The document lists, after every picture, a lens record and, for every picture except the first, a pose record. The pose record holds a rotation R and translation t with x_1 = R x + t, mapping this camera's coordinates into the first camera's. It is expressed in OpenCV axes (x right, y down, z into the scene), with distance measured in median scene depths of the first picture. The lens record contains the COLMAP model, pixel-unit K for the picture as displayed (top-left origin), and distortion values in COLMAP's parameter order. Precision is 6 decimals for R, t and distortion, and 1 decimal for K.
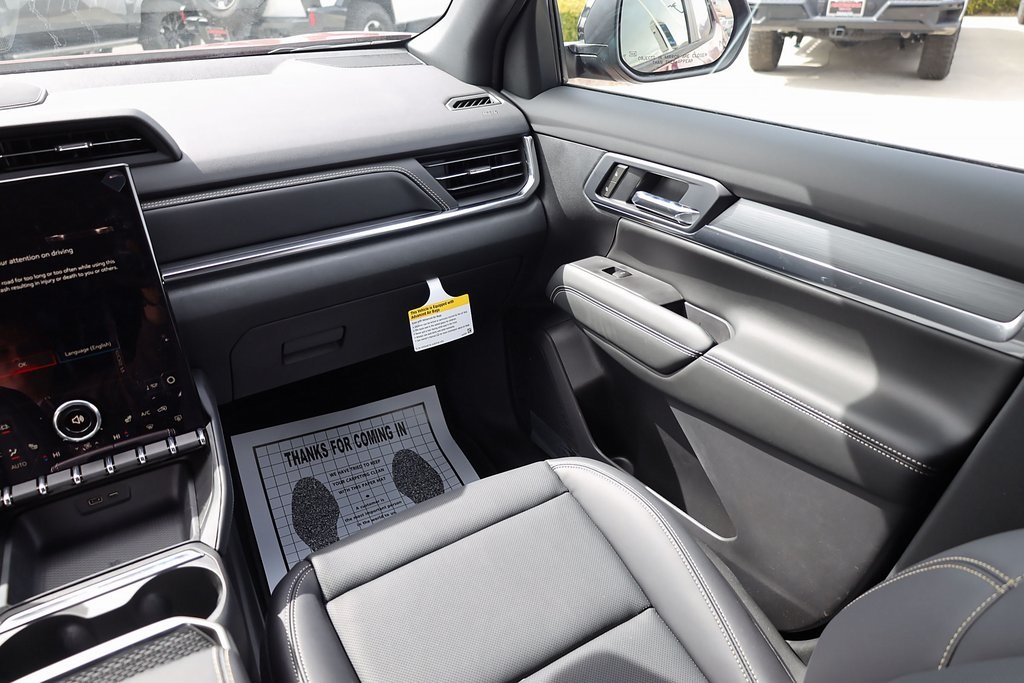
lens RADIAL K [[704.8, 0, 512.0], [0, 704.8, 341.5], [0, 0, 1]] dist [-0.008773, -0.000250]
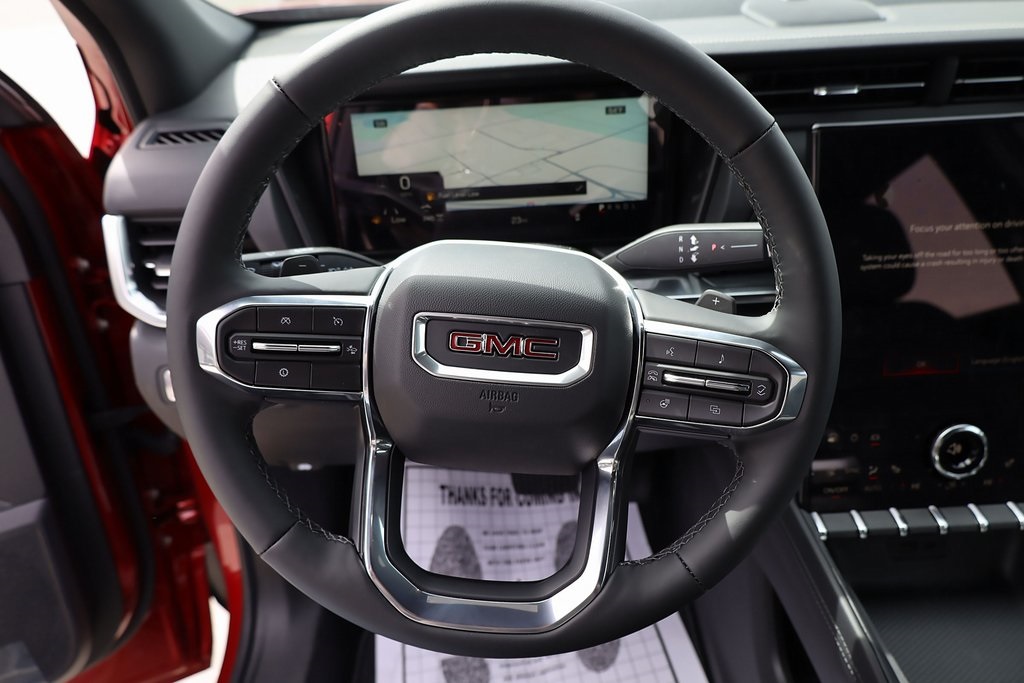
lens RADIAL K [[714.9, 0, 522.9], [0, 714.9, 342.7], [0, 0, 1]] dist [-0.007294, -0.003193]
pose [[0.858738, 0.243977, -0.450604, -0.536515], [-0.217428, 0.969777, 0.110716, 0.014229], [0.463997, 0.002898, 0.885832, 0.094808]]
